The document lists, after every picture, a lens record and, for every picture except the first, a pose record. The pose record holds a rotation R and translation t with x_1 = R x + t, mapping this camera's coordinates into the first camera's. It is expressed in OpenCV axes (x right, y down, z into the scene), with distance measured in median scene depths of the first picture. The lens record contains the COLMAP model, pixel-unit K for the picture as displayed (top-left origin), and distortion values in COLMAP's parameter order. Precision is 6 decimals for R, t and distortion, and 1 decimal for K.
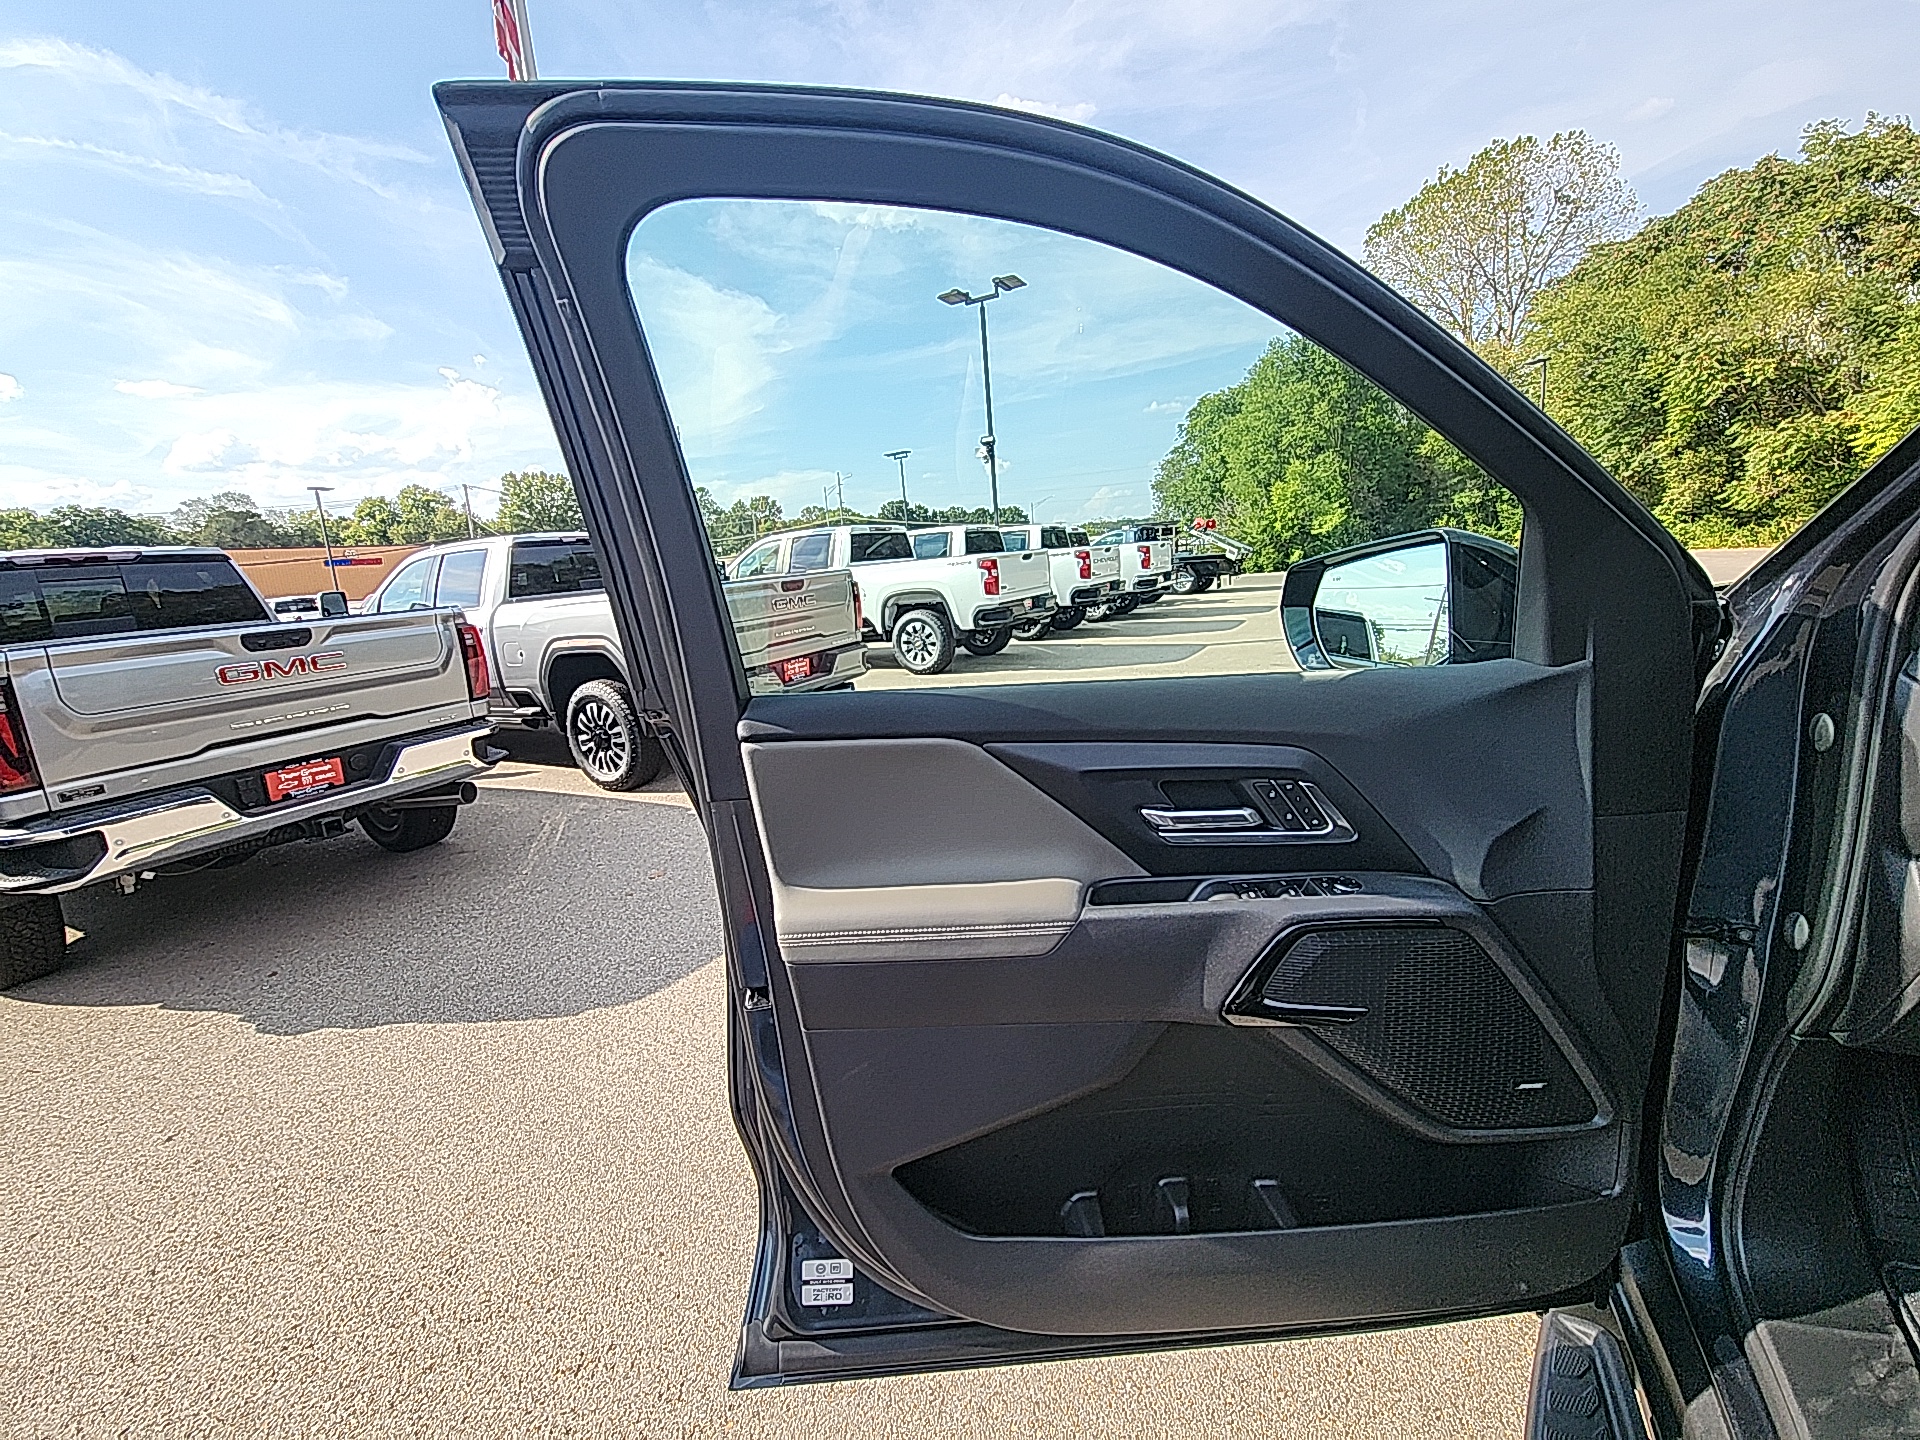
lens RADIAL K [[771.2, 0, 946.8], [0, 771.2, 706.7], [0, 0, 1]] dist [0.014045, -0.012670]
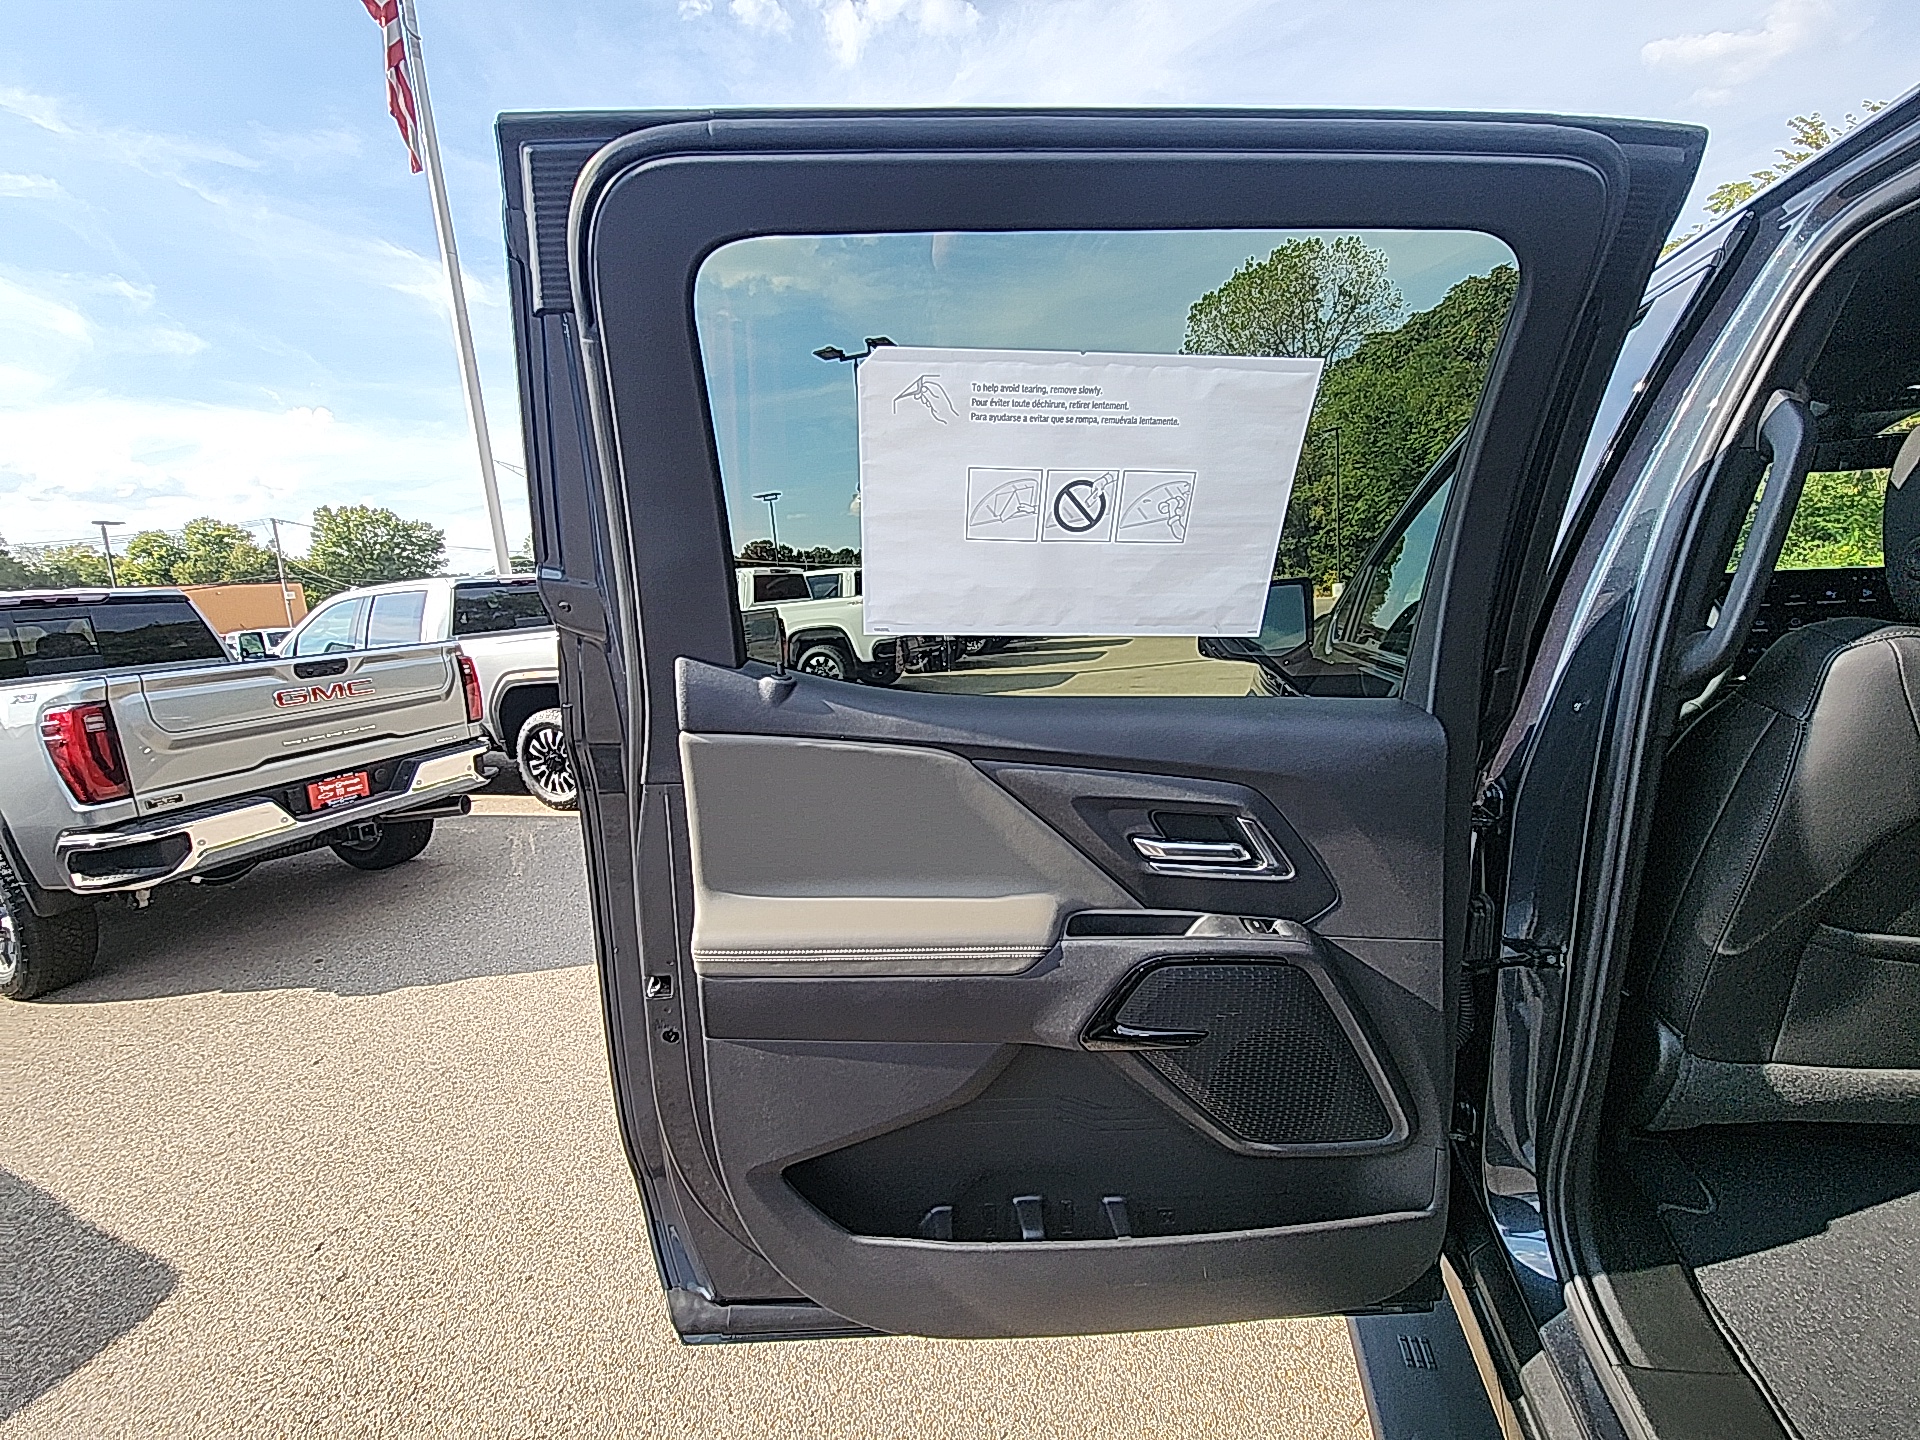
lens RADIAL K [[777.4, 0, 953.4], [0, 777.4, 706.2], [0, 0, 1]] dist [0.001766, -0.000679]
pose [[0.984118, -0.026939, 0.175458, -0.084044], [0.035990, 0.998169, -0.048610, 0.035802], [-0.173828, 0.054153, 0.983286, -0.181814]]
